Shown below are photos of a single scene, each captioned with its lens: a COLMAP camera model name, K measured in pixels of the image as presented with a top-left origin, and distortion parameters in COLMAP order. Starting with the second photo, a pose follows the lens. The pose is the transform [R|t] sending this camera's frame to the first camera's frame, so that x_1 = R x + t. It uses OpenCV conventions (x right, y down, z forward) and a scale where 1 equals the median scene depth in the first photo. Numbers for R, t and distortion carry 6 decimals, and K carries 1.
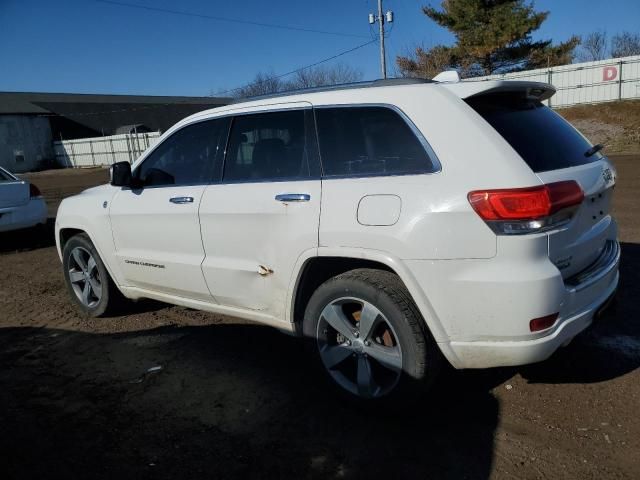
lens RADIAL K [[510.9, 0, 320.0], [0, 510.9, 240.0], [0, 0, 1]] dist [0.015515, 0.007238]
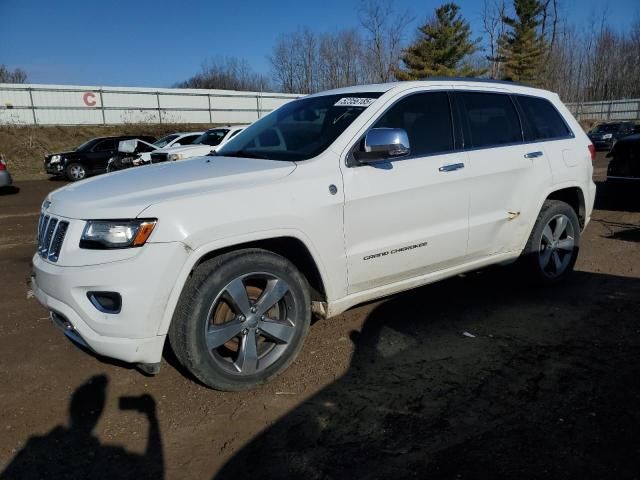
lens RADIAL K [[510.9, 0, 320.0], [0, 510.9, 240.0], [0, 0, 1]] dist [0.015515, 0.007238]
pose [[0.290052, -0.138390, 0.946952, -1.477082], [0.206566, 0.975218, 0.079249, -0.080245], [-0.934452, 0.172622, 0.311451, 1.064091]]
